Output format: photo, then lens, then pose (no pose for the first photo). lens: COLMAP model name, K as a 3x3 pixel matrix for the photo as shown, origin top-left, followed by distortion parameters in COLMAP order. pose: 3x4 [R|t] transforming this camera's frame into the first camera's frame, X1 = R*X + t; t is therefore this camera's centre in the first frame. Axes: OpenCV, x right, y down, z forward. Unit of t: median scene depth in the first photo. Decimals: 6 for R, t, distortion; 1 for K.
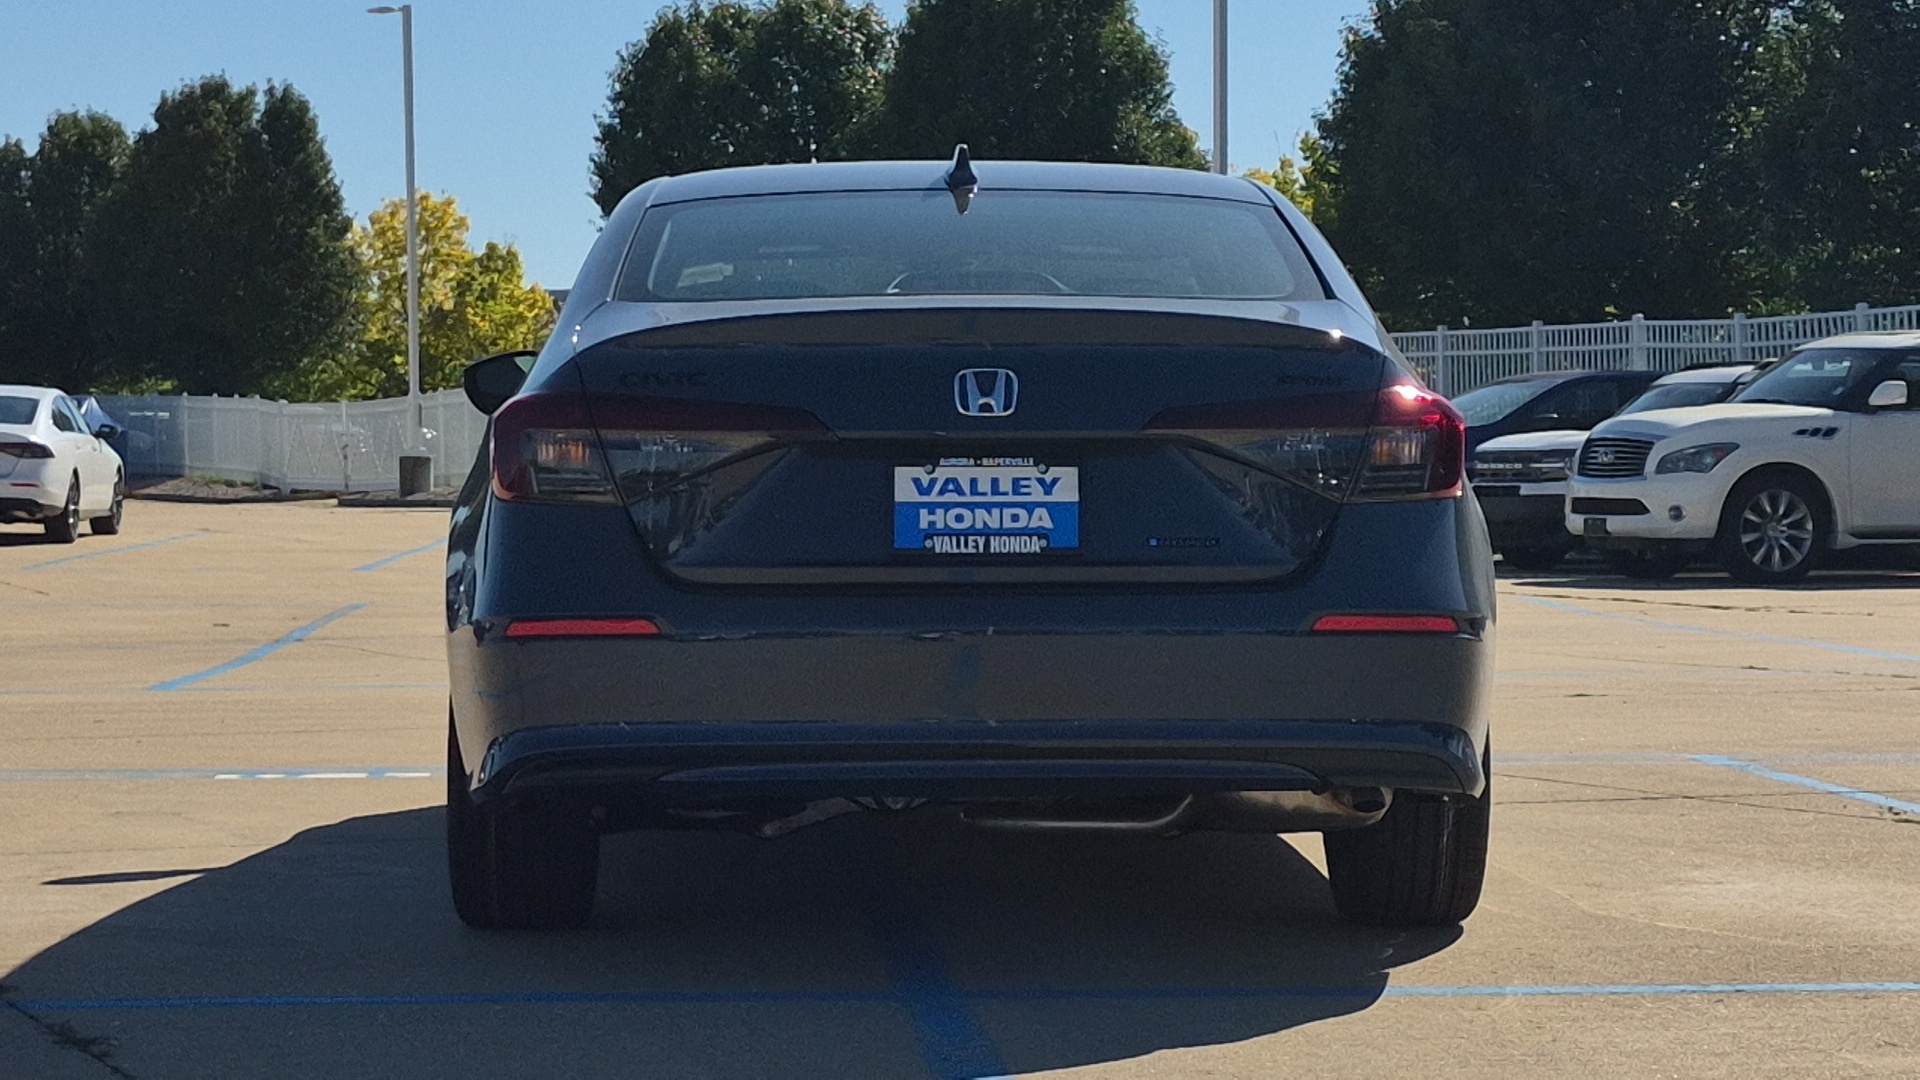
lens RADIAL K [[3781.5, 0, 959.6], [0, 3781.5, 531.9], [0, 0, 1]] dist [0.199807, 0.000000]
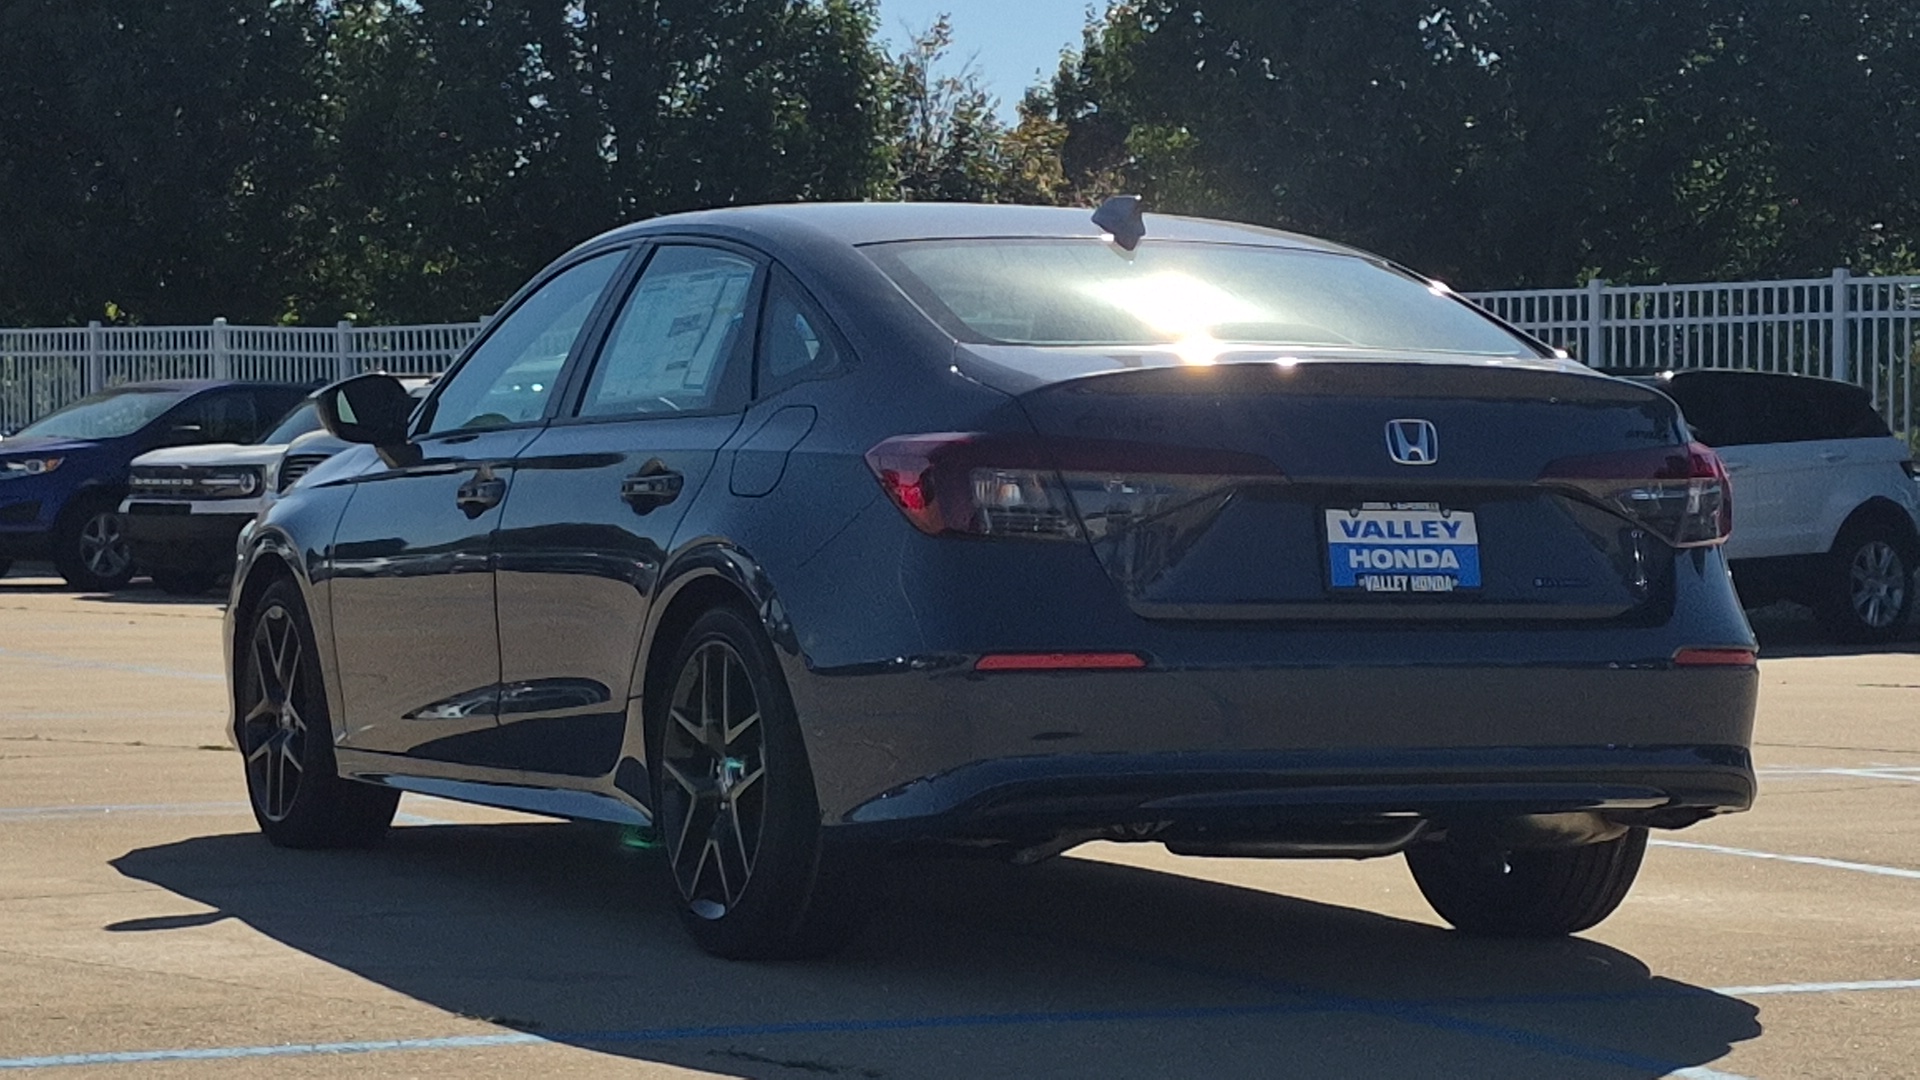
lens RADIAL K [[4138.1, 0, 955.6], [0, 4138.1, 532.6], [0, 0, 1]] dist [0.472610, 0.000000]
pose [[0.917658, 0.009364, 0.397261, -0.578326], [-0.007571, 0.999953, -0.006082, -0.002928], [-0.397299, 0.002574, 0.917686, -0.032544]]
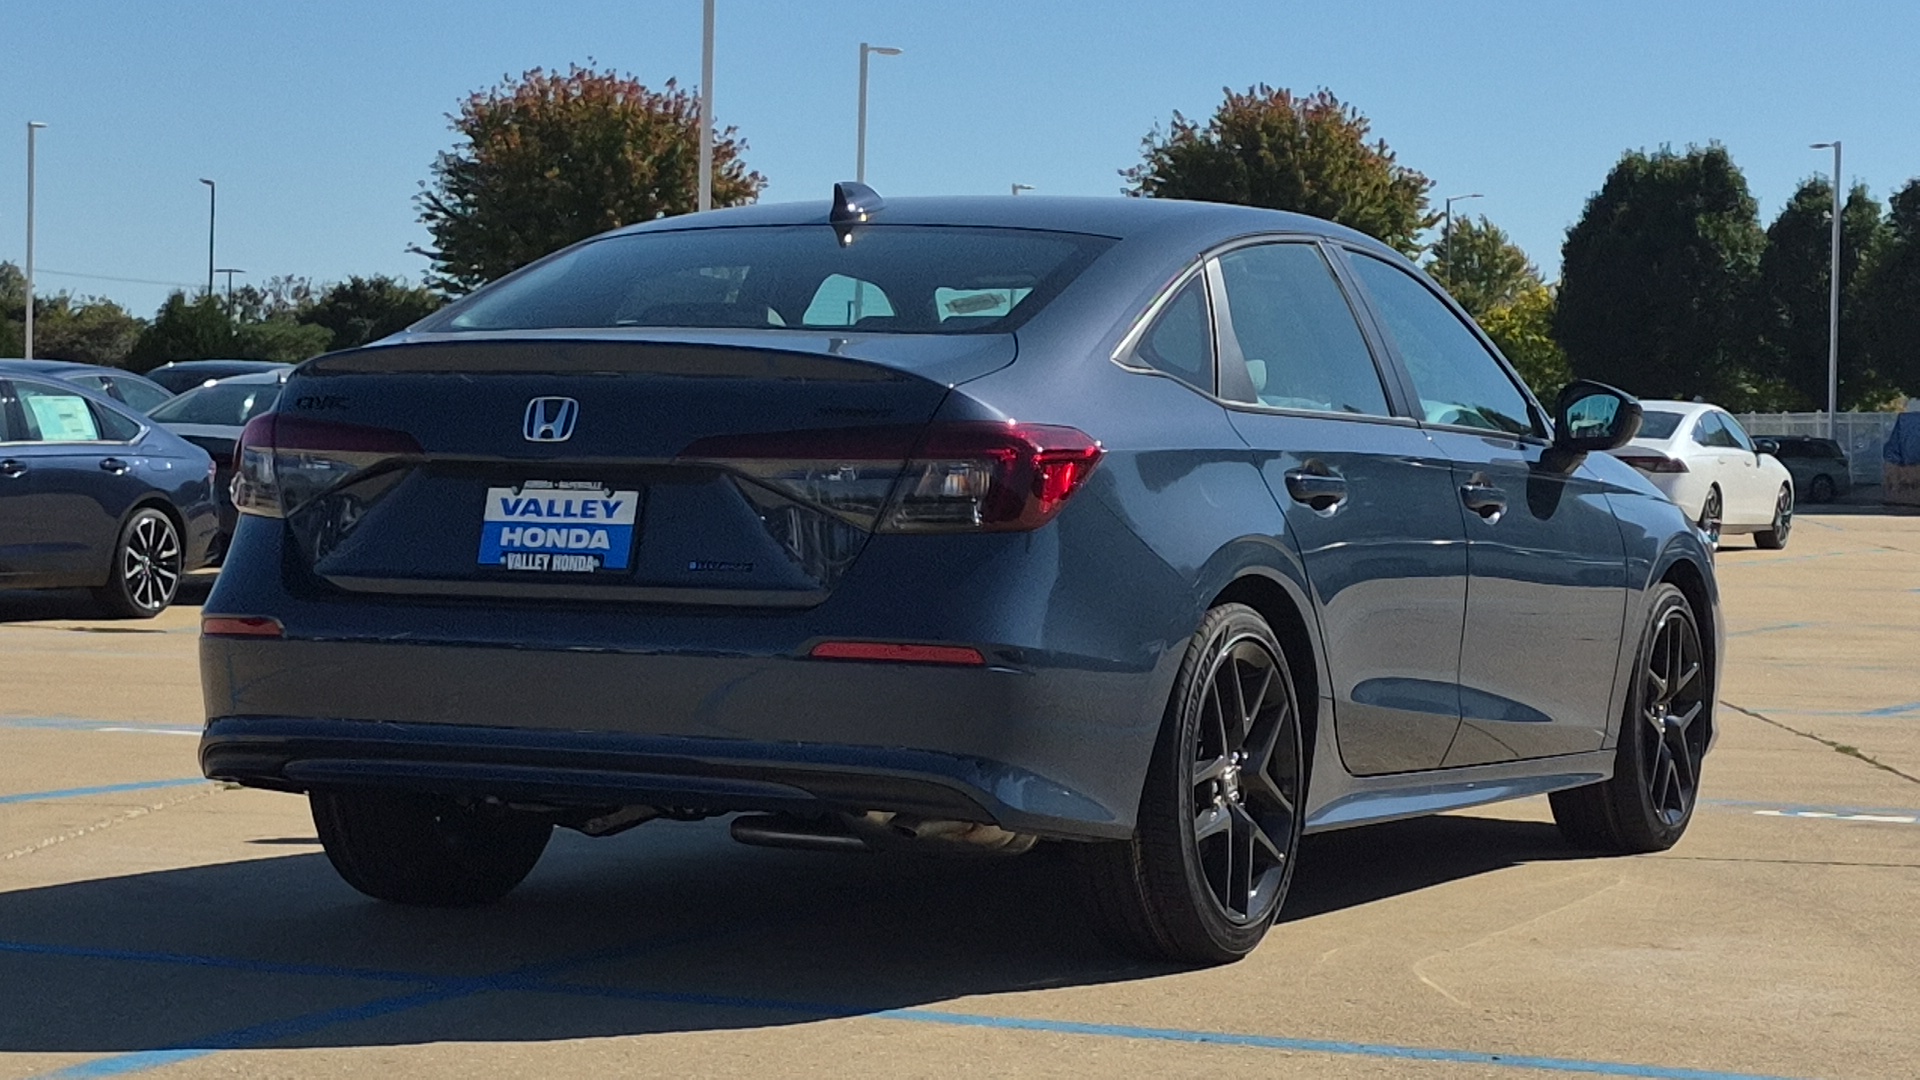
lens RADIAL K [[3781.5, 0, 964.9], [0, 3781.5, 539.4], [0, 0, 1]] dist [0.199807, 0.000000]
pose [[0.894037, 0.027474, -0.447151, 0.584483], [-0.031527, 0.999502, -0.001625, -0.005106], [0.446883, 0.015551, 0.894457, 0.100592]]
